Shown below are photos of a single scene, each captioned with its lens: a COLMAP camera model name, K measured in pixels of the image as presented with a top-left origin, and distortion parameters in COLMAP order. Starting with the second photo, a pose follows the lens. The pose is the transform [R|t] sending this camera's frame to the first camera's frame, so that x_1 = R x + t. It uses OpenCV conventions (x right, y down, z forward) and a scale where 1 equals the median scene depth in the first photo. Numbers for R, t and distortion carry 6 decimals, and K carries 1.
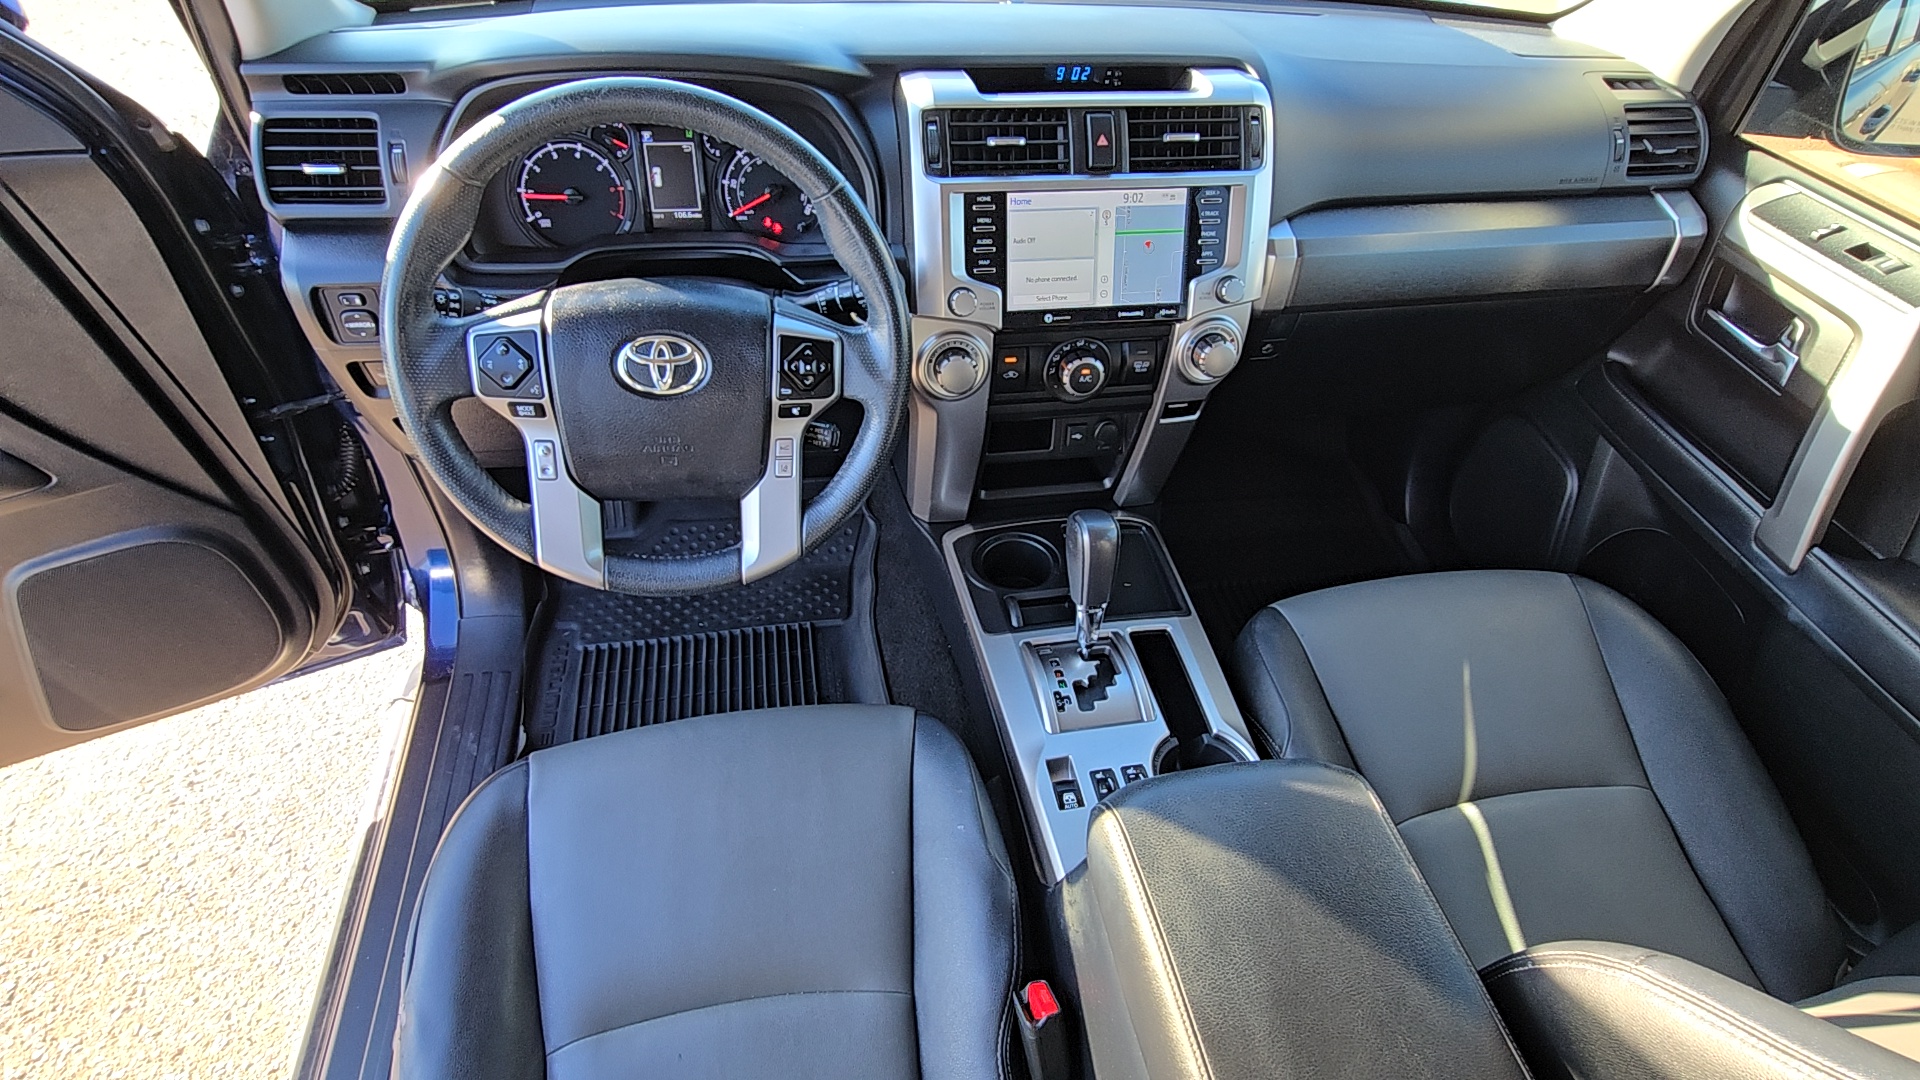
lens RADIAL K [[1007.6, 0, 986.3], [0, 1007.6, 550.3], [0, 0, 1]] dist [0.002574, 0.000508]
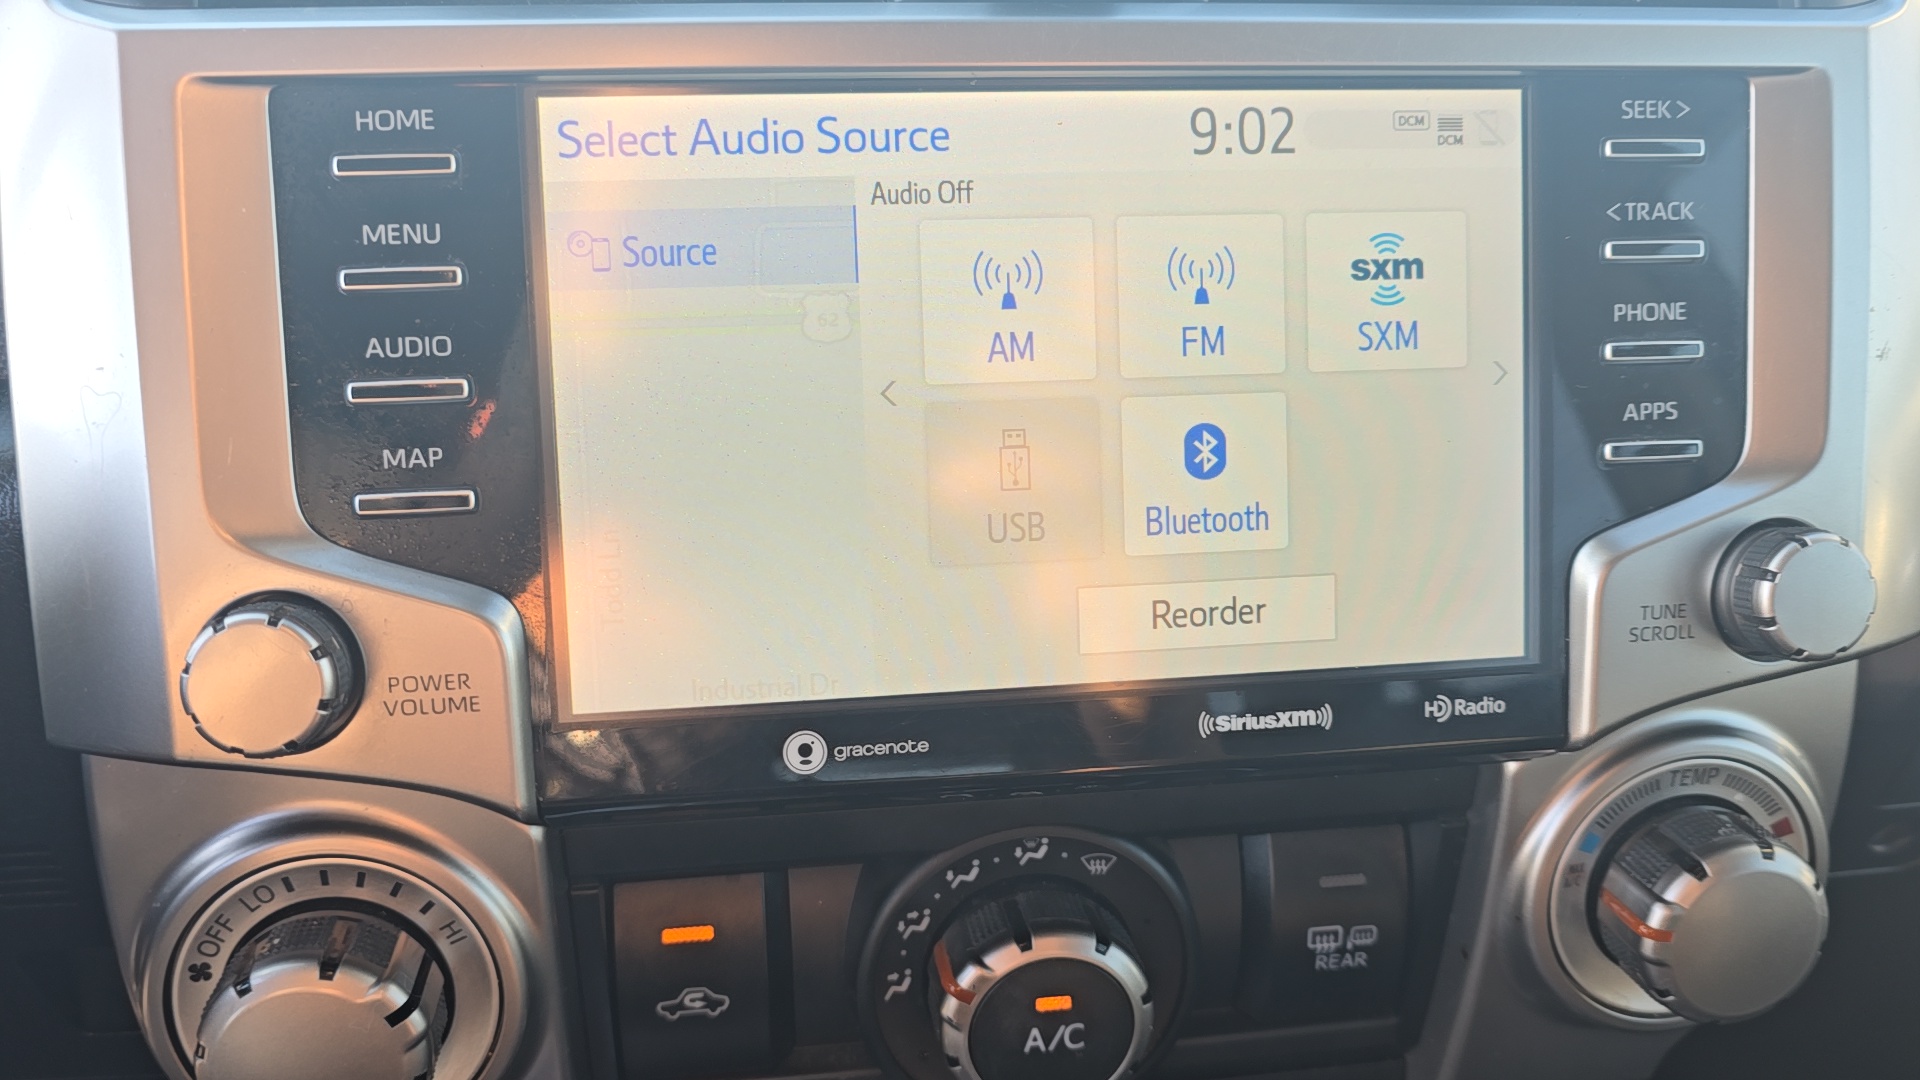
lens RADIAL K [[1591.6, 0, 978.1], [0, 1591.6, 512.1], [0, 0, 1]] dist [-0.011803, 0.004366]
pose [[0.997318, -0.013539, -0.071921, 0.113842], [-0.008539, 0.954499, -0.298092, -0.186362], [0.072684, 0.297907, 0.951824, 0.716786]]
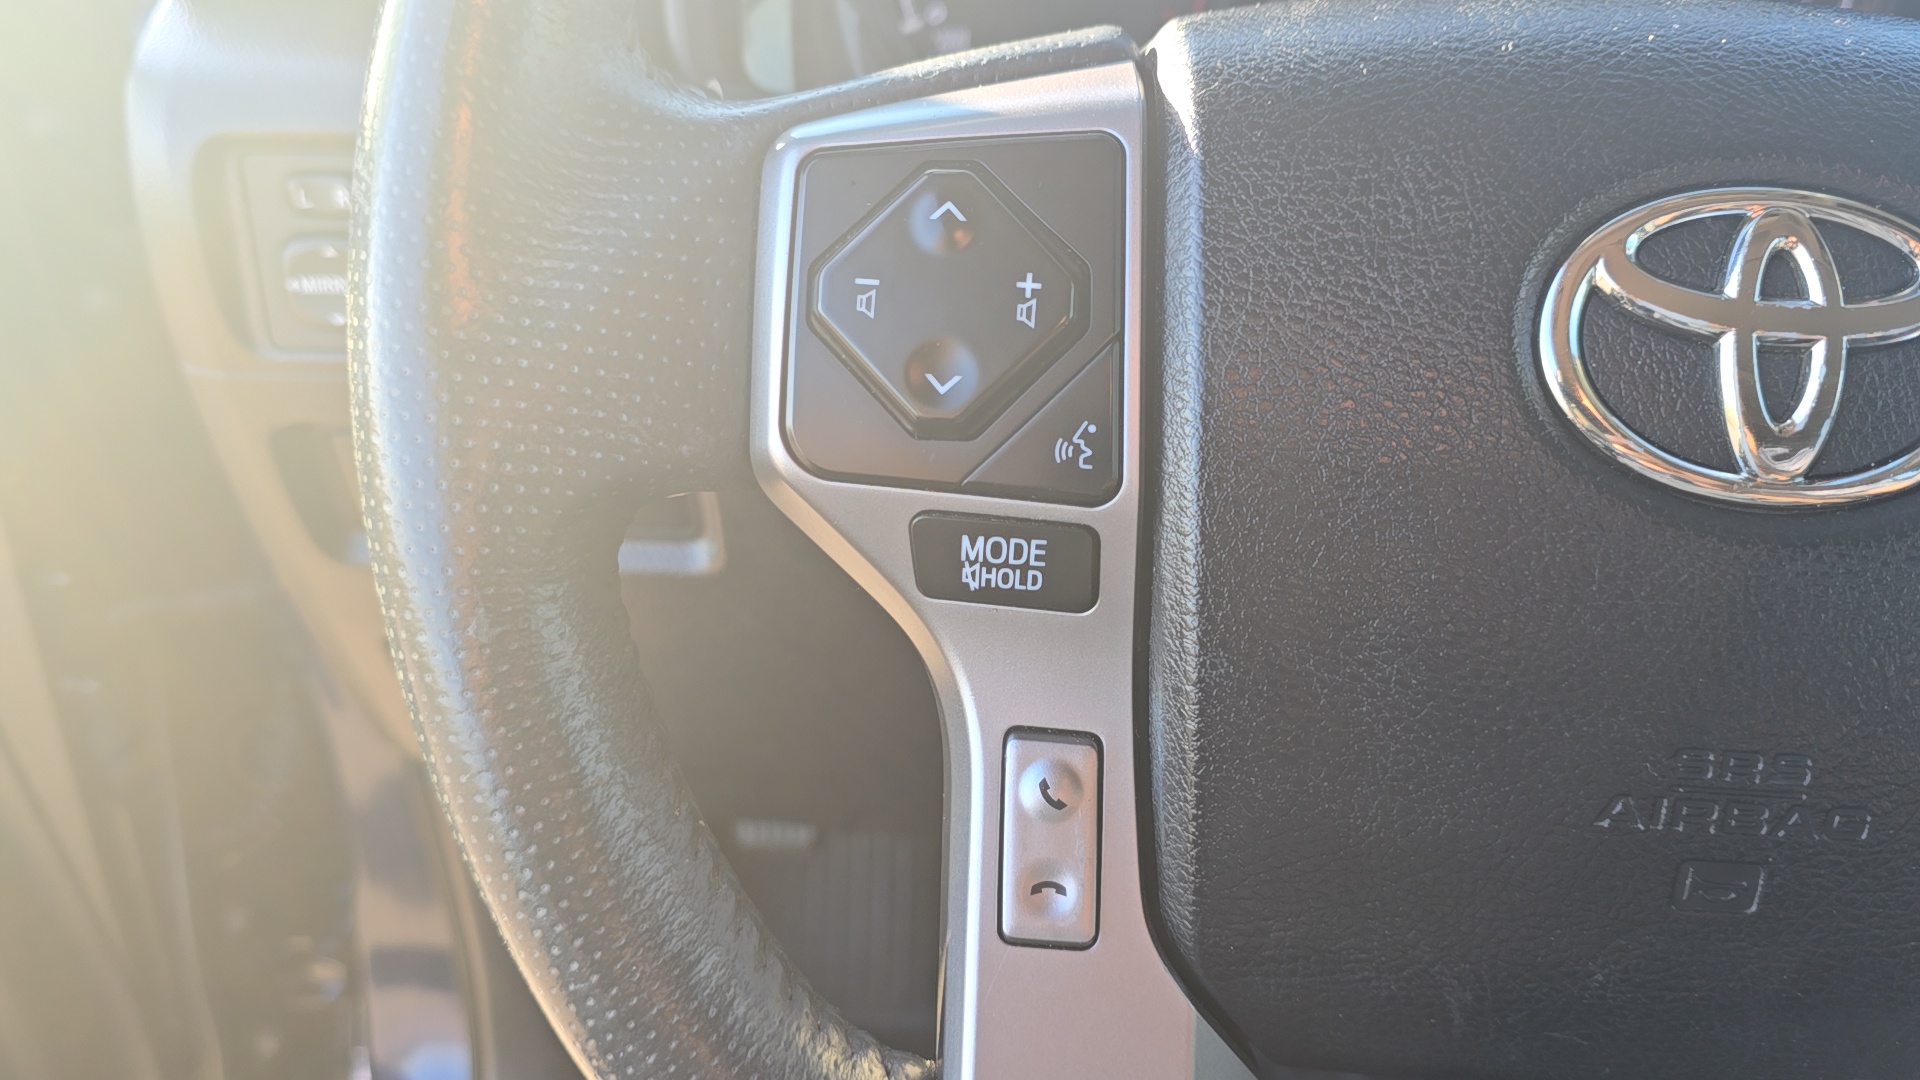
lens RADIAL K [[1644.9, 0, 961.1], [0, 1644.9, 559.1], [0, 0, 1]] dist [-0.016362, -0.006692]
pose [[0.975007, 0.050298, -0.216404, -0.318853], [-0.103667, 0.964498, -0.242894, -0.050957], [0.196504, 0.259258, 0.945607, 0.571297]]
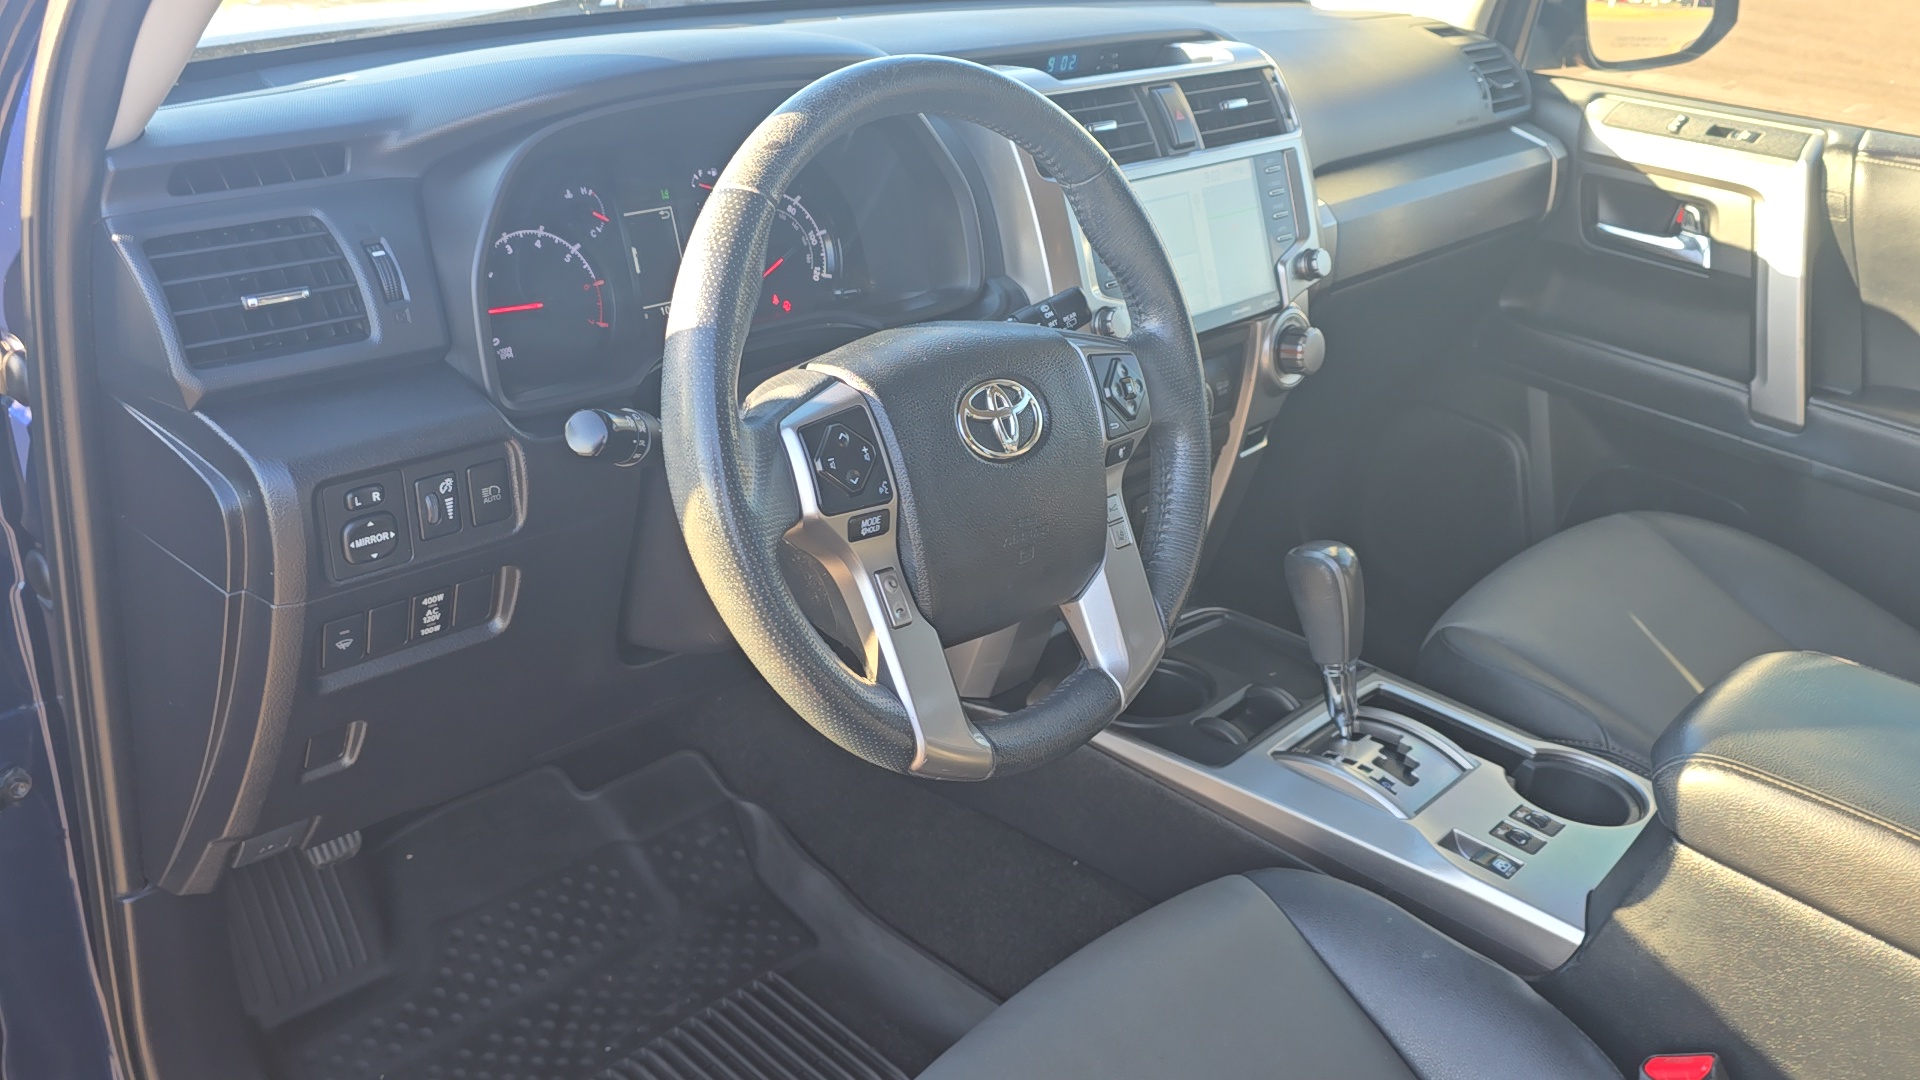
lens RADIAL K [[1620.3, 0, 1010.9], [0, 1620.3, 534.7], [0, 0, 1]] dist [-0.012138, 0.005567]
pose [[0.804954, -0.258944, 0.533852, -0.763383], [0.388721, 0.909910, -0.144773, 0.047444], [-0.448269, 0.324055, 0.833093, 0.056416]]
